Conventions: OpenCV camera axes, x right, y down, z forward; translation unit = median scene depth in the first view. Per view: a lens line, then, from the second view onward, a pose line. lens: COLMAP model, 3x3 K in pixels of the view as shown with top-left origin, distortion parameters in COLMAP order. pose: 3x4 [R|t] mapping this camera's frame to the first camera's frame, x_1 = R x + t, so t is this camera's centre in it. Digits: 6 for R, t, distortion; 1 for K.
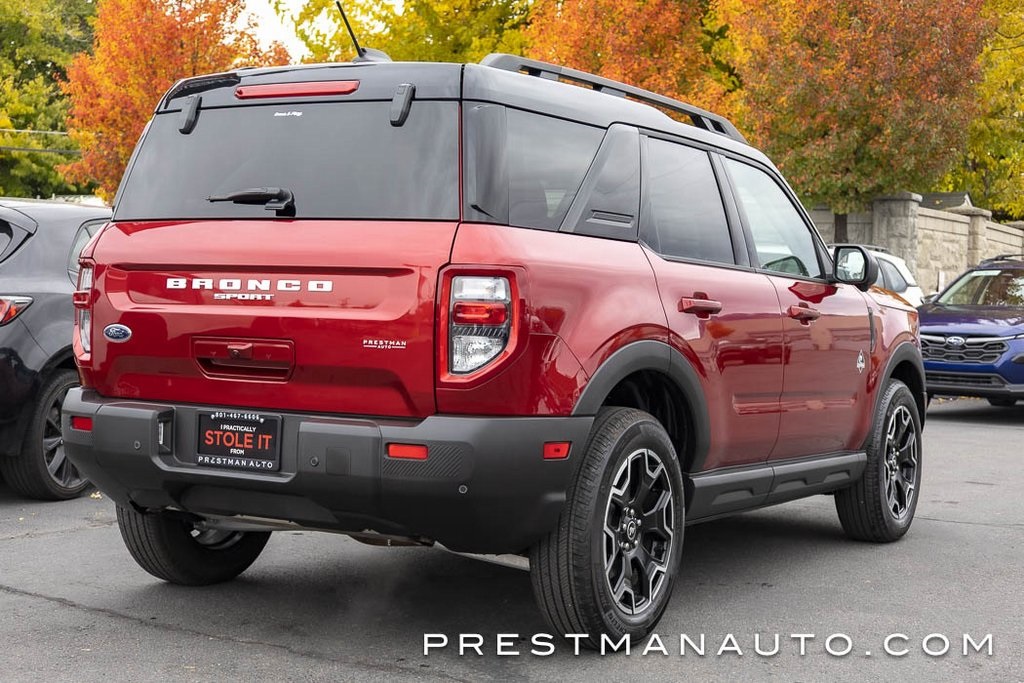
lens RADIAL K [[1653.7, 0, 511.7], [0, 1653.7, 254.0], [0, 0, 1]] dist [-0.002089, 0.020028]
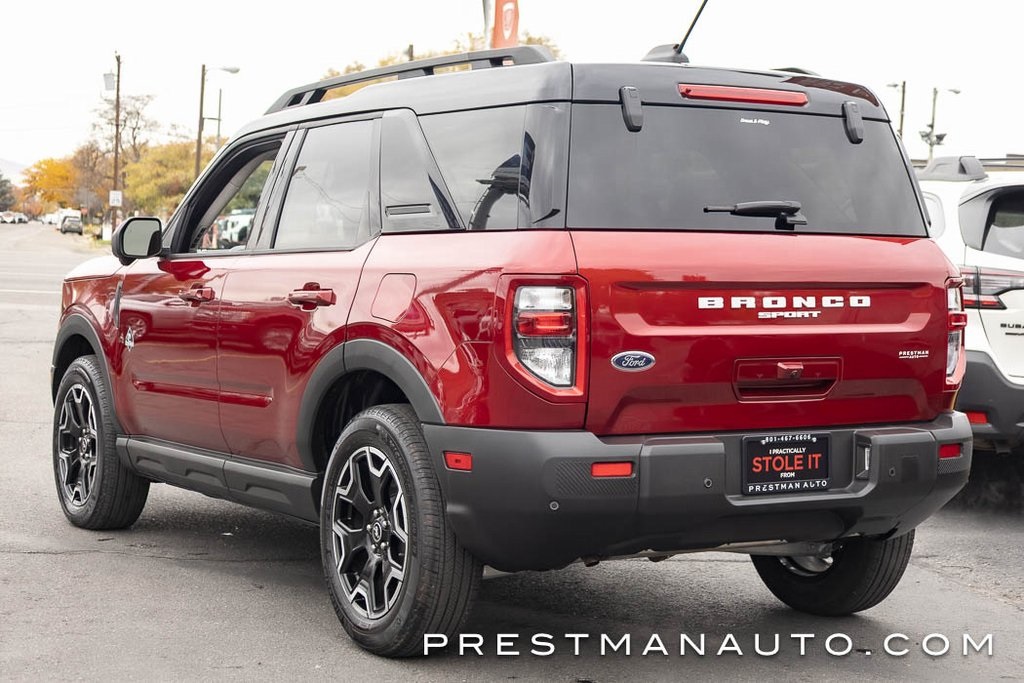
lens RADIAL K [[1704.0, 0, 512.0], [0, 1704.0, 341.5], [0, 0, 1]] dist [0.059770, 0.025875]
pose [[0.505435, -0.055882, 0.861053, -1.099750], [-0.016601, 0.997086, 0.074456, -0.029967], [-0.862705, -0.051927, 0.503034, 0.638830]]
